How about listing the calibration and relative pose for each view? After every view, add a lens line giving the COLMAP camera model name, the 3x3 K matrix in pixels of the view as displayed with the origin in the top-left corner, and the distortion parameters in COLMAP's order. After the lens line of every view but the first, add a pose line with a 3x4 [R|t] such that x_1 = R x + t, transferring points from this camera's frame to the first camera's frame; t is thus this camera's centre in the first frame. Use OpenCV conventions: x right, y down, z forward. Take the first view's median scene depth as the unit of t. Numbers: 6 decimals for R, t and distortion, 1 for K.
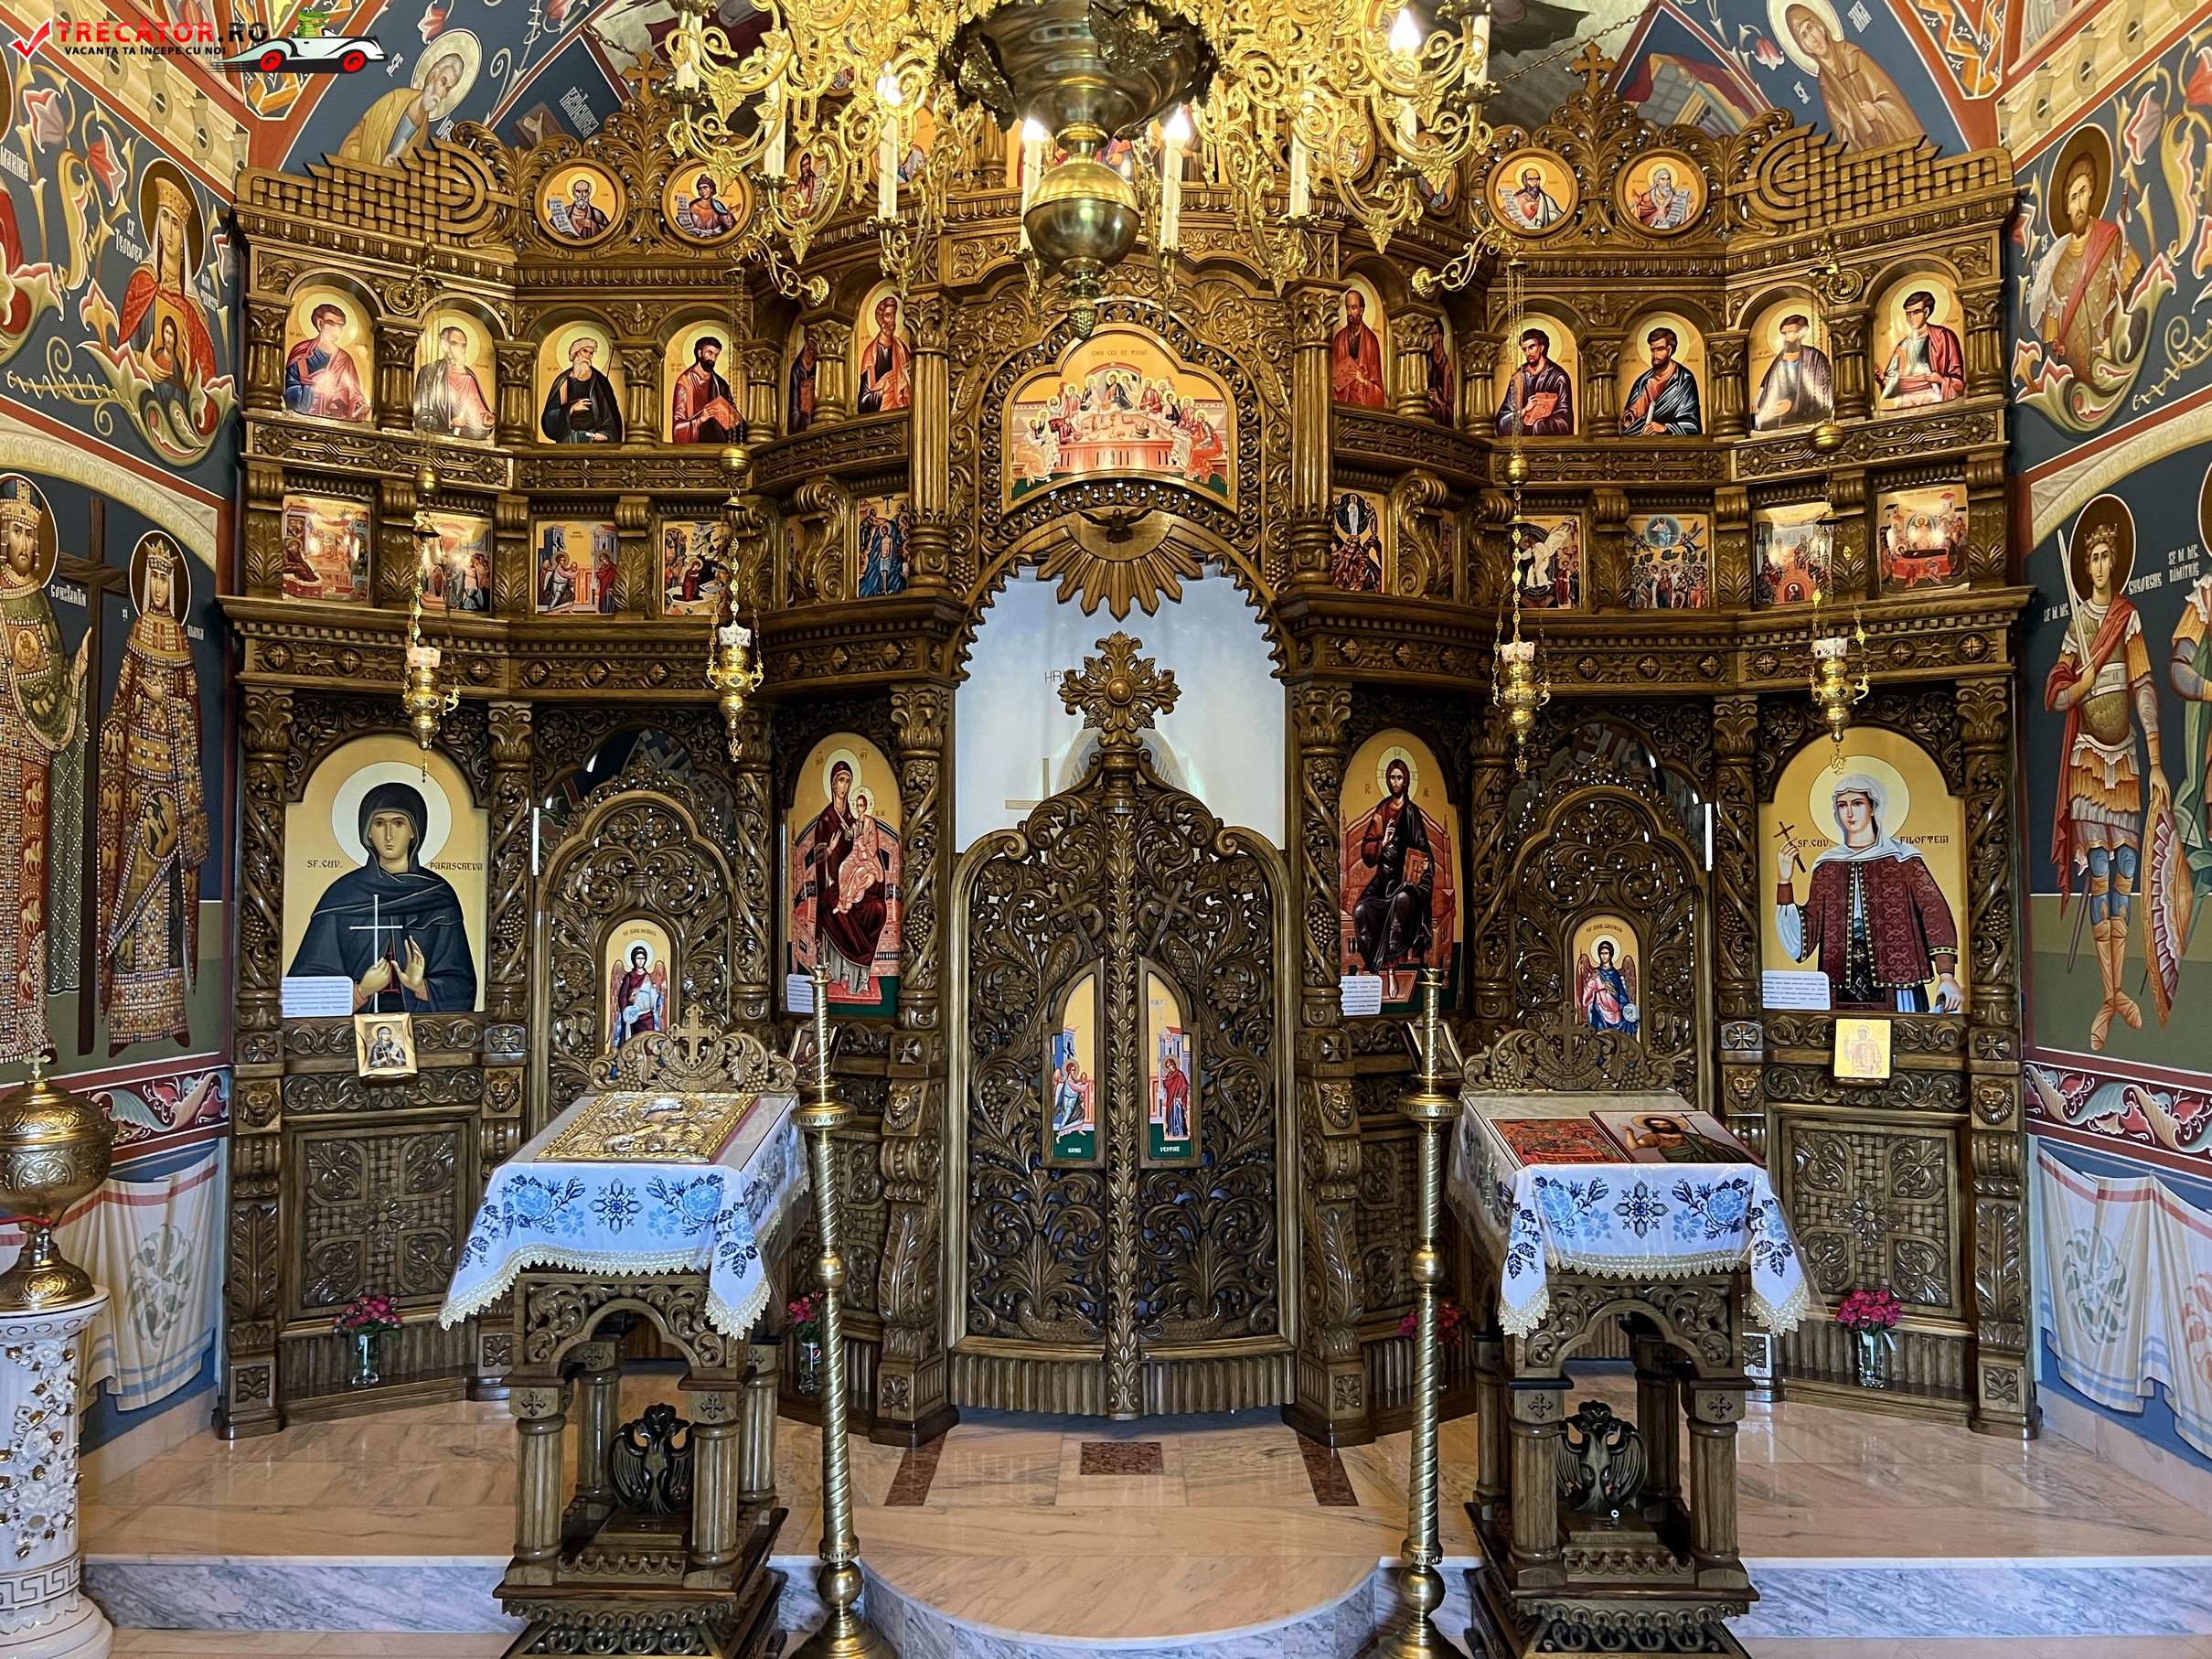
lens RADIAL K [[1675.3, 0, 1102.8], [0, 1675.3, 831.0], [0, 0, 1]] dist [0.047604, -0.052032]
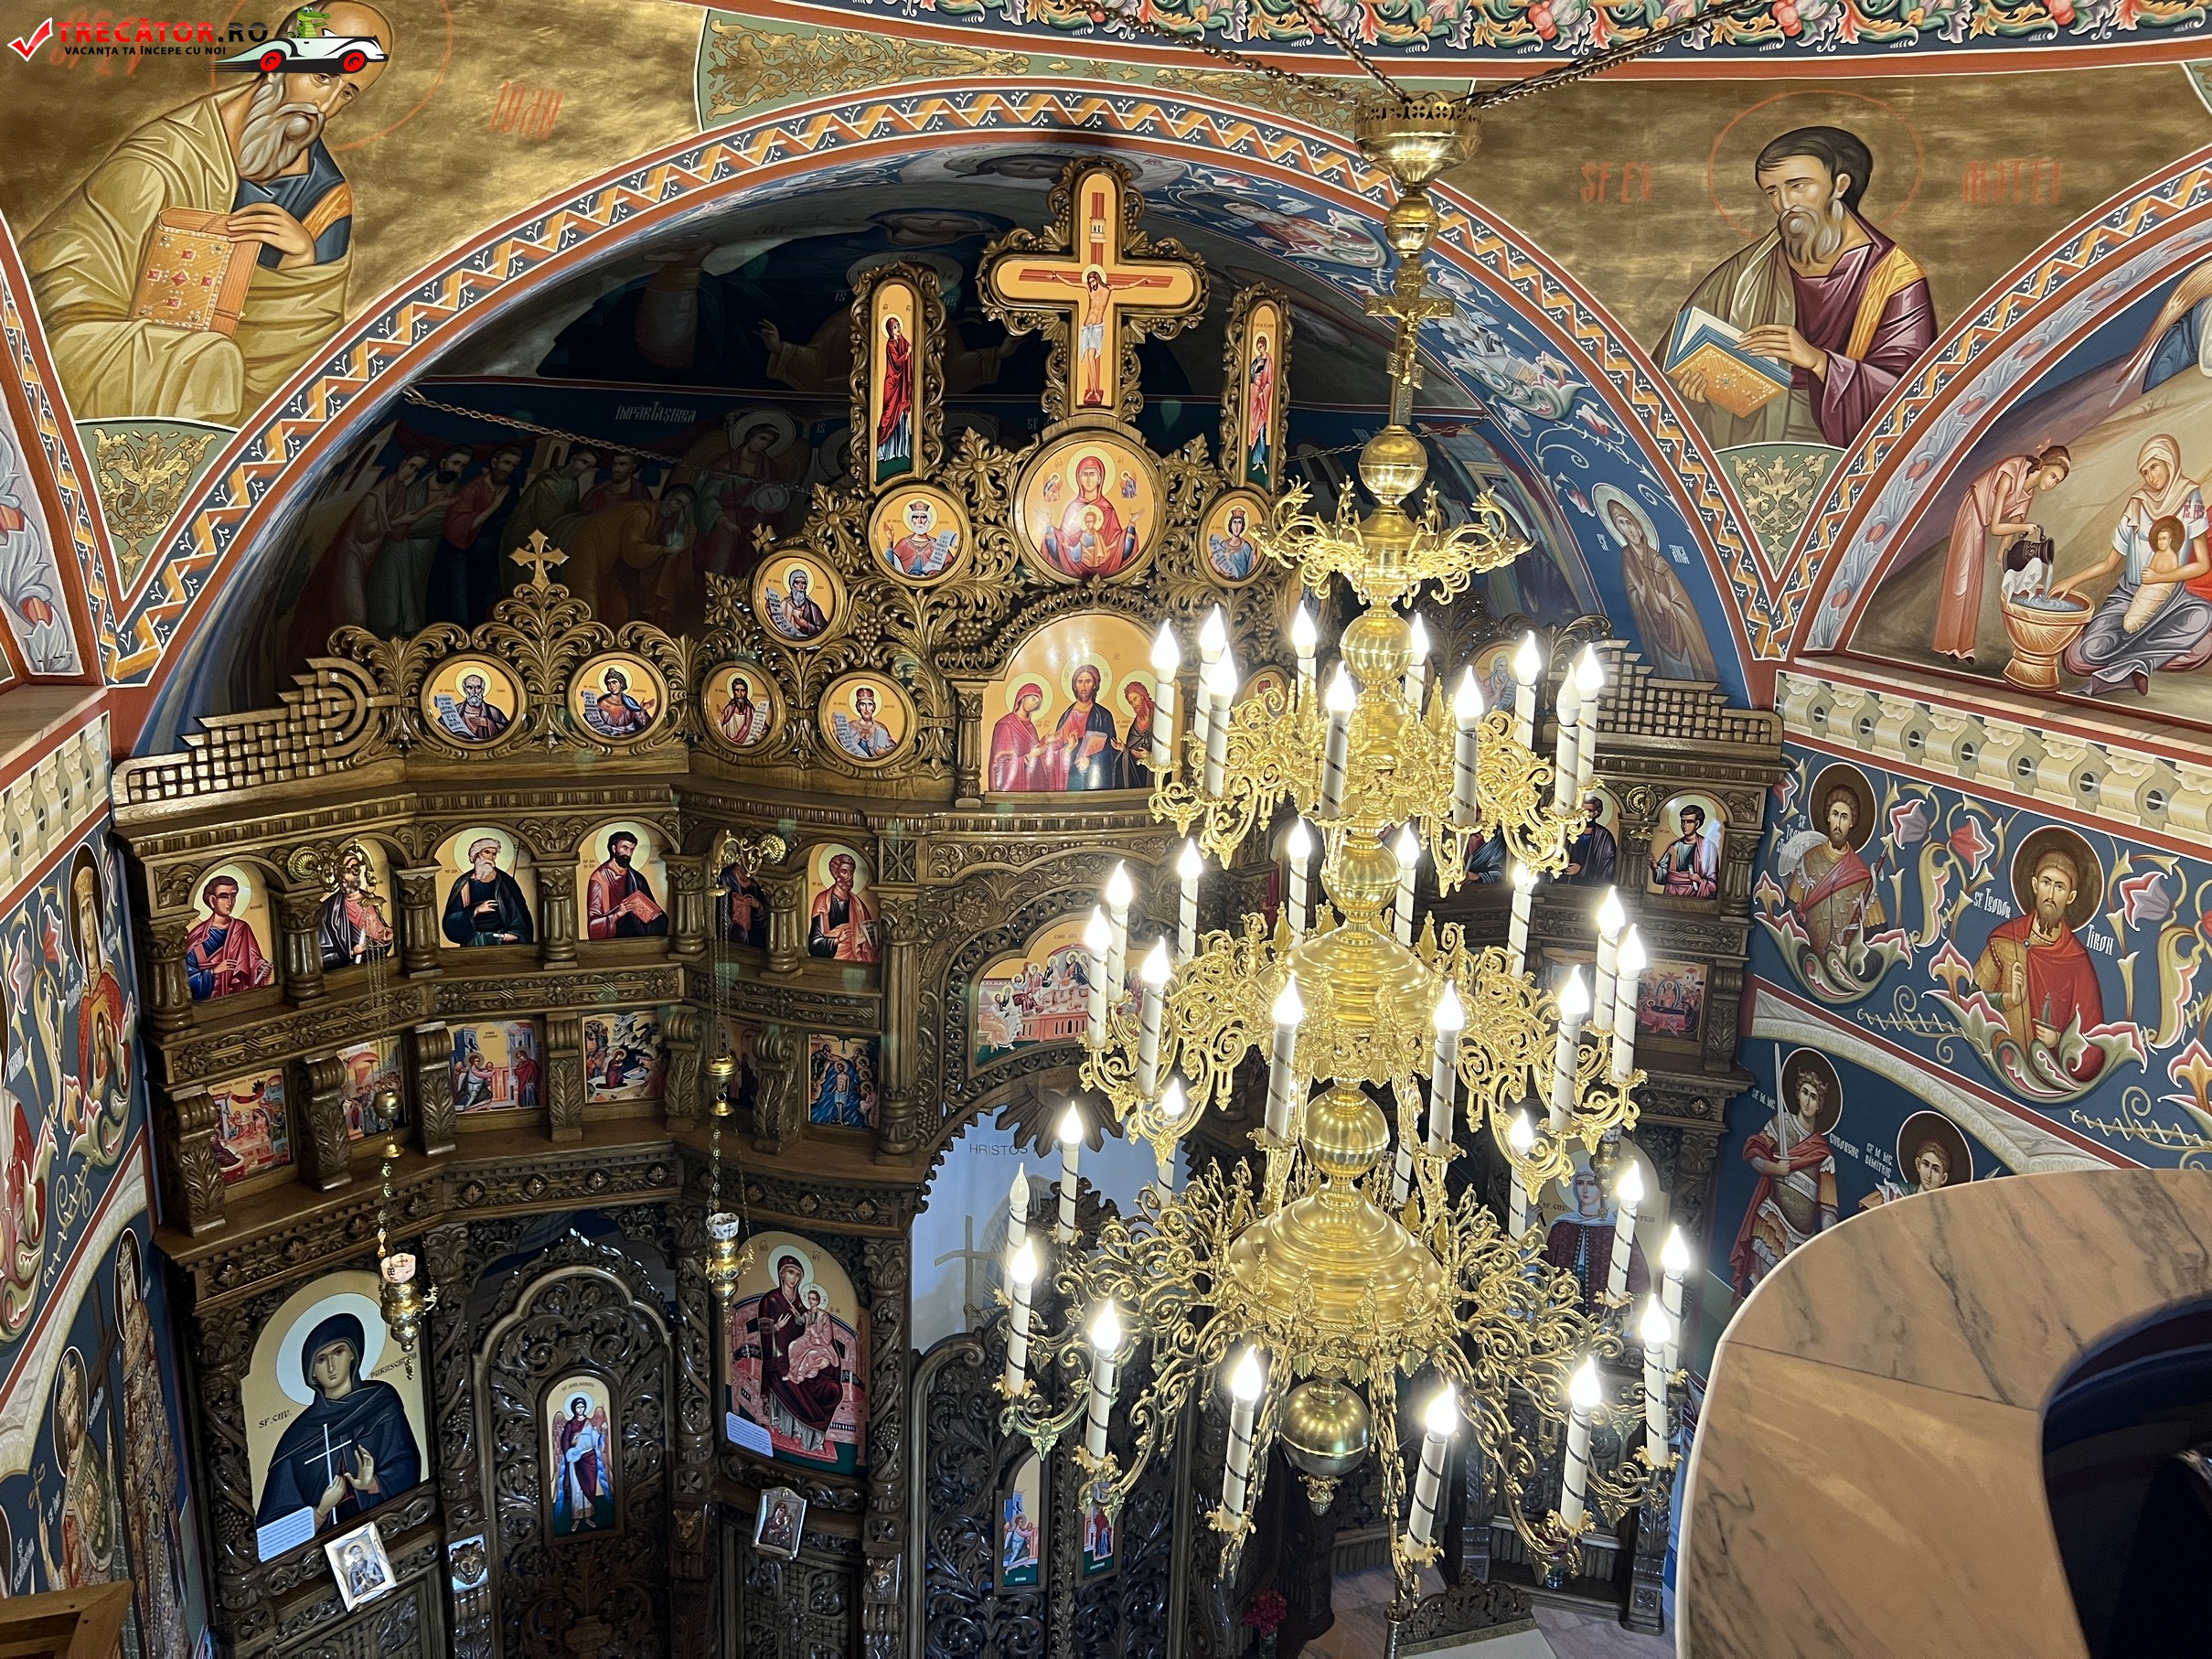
lens RADIAL K [[1674.3, 0, 1093.7], [0, 1674.3, 829.1], [0, 0, 1]] dist [0.032422, -0.034074]
pose [[0.949187, -0.045309, 0.311435, -0.307797], [-0.048677, 0.956537, 0.287518, -0.650125], [-0.310926, -0.288068, 0.905727, 0.046017]]
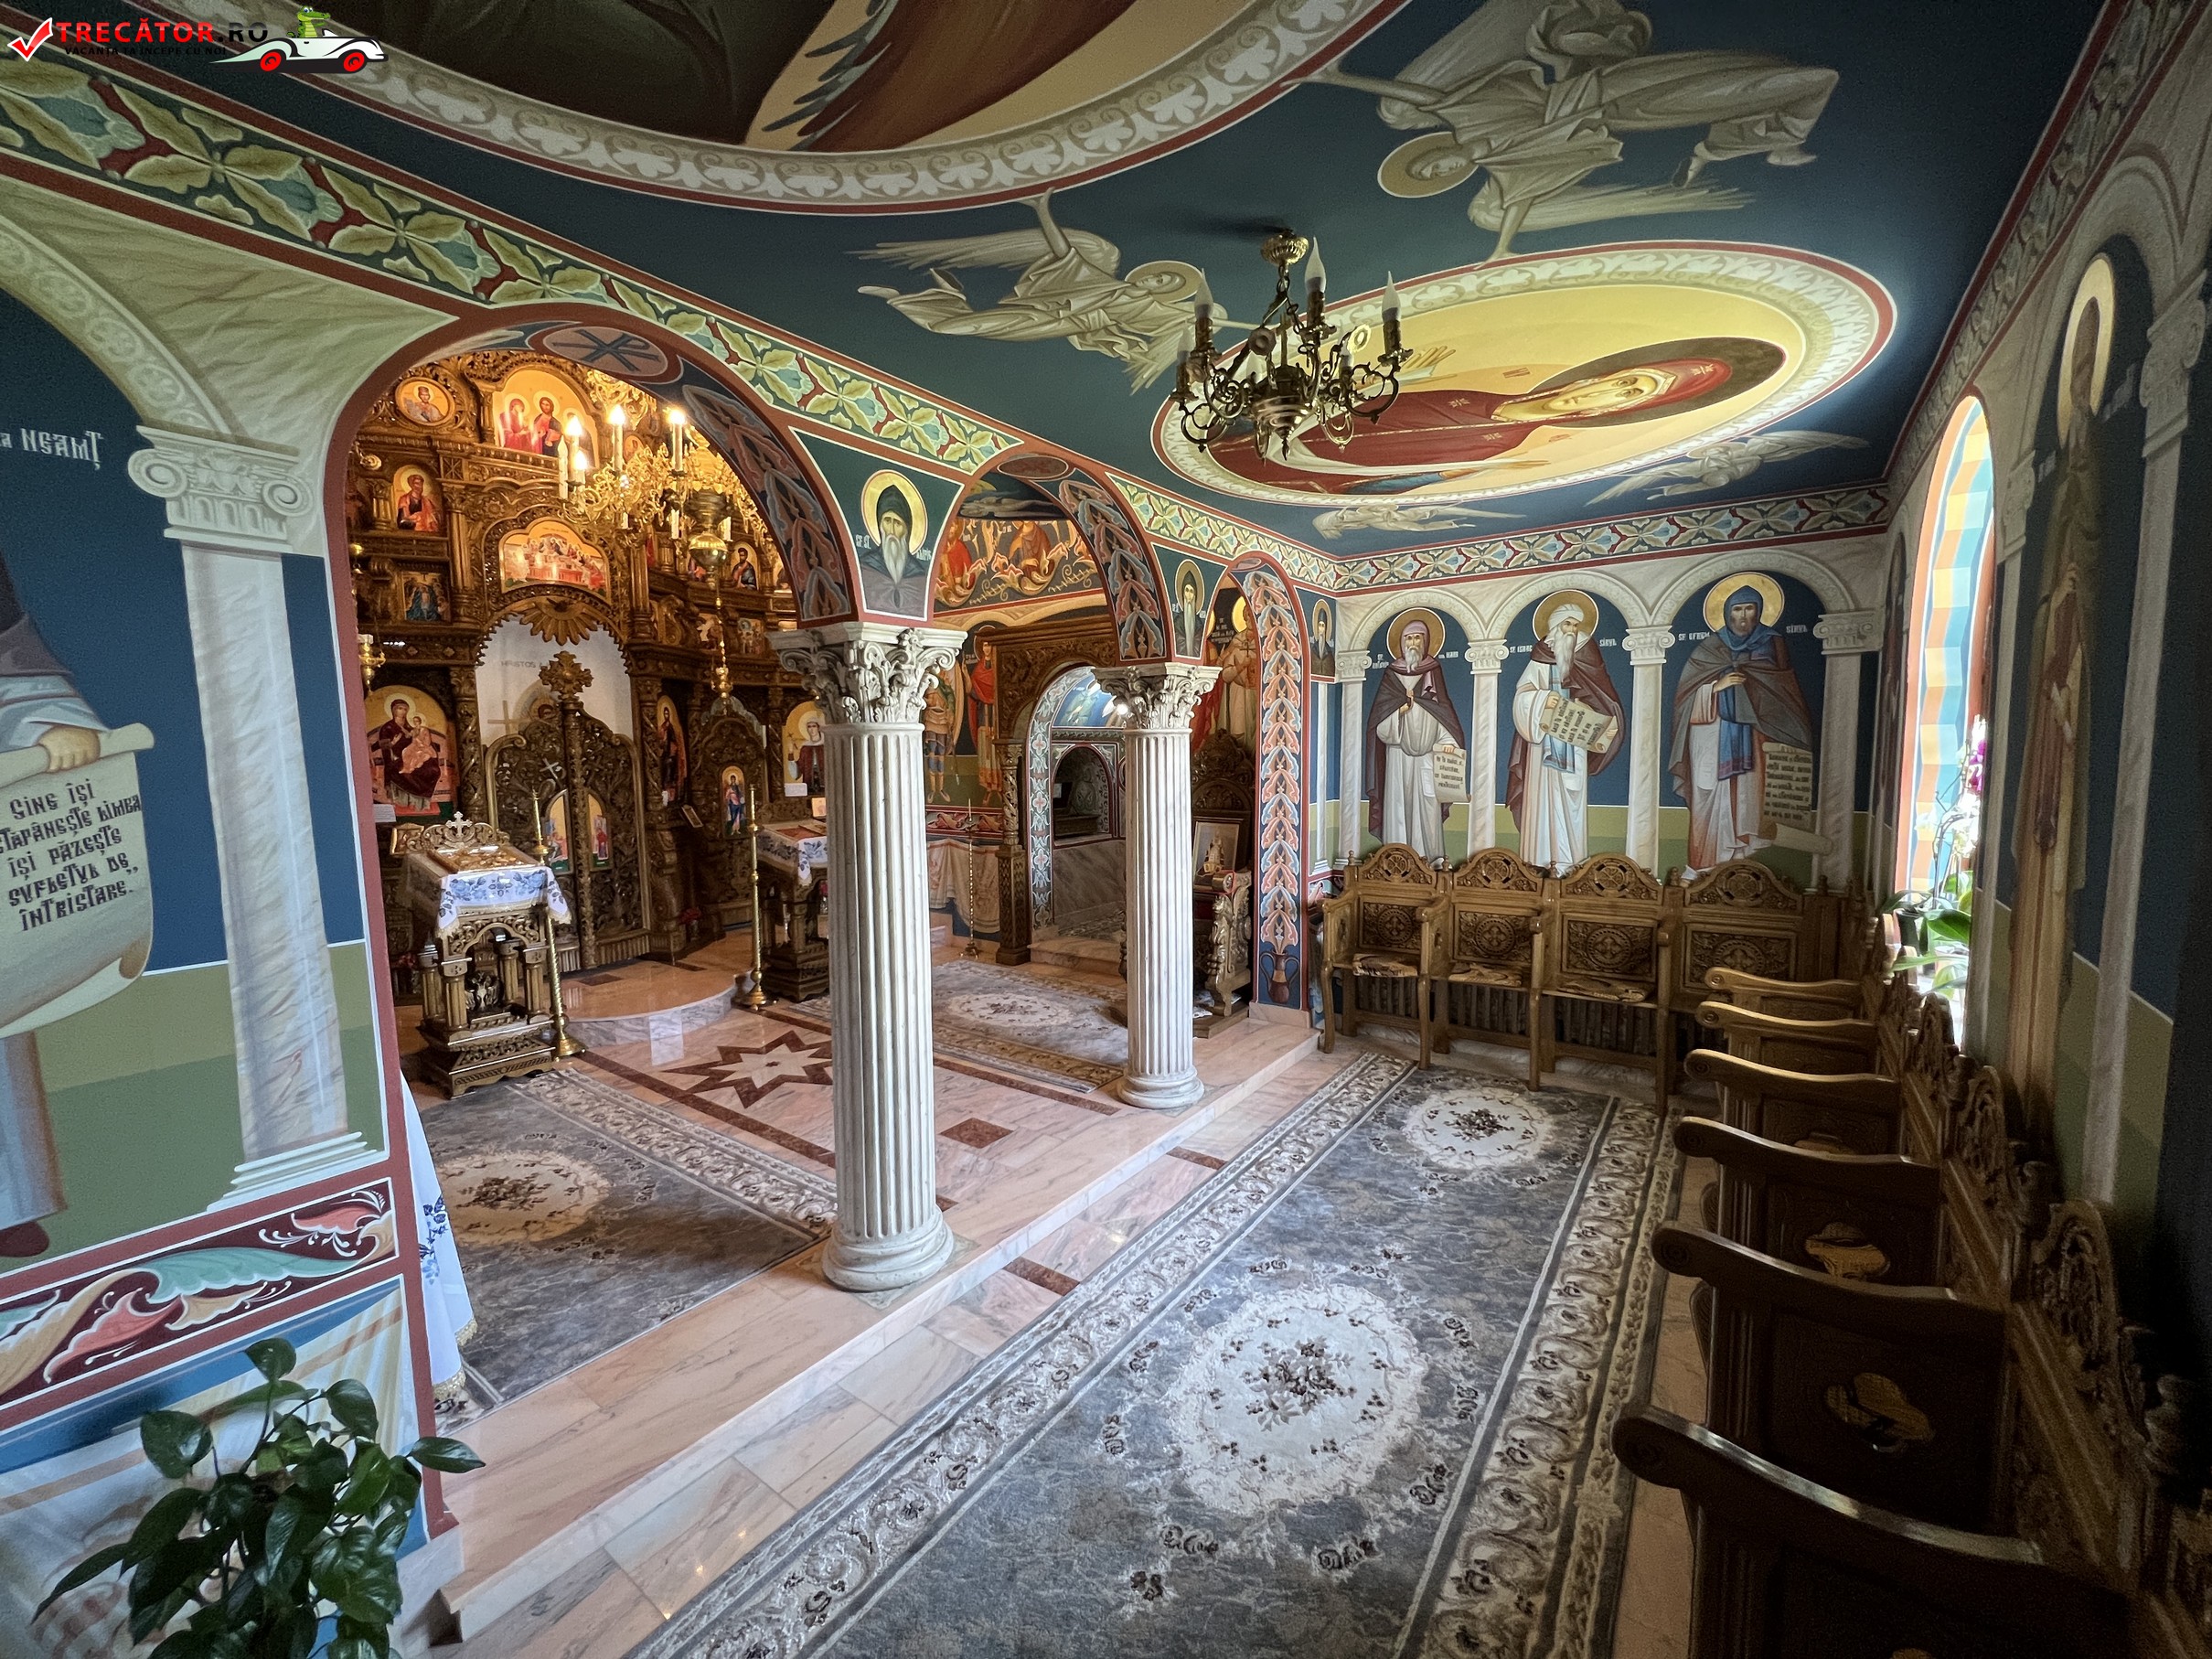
lens RADIAL K [[886.3, 0, 1106.6], [0, 886.3, 833.9], [0, 0, 1]] dist [-0.002177, 0.000296]
pose [[0.581600, -0.084483, 0.809076, -0.570189], [-0.022165, 0.992578, 0.119577, -0.028258], [-0.813173, -0.087479, 0.575410, -0.366352]]
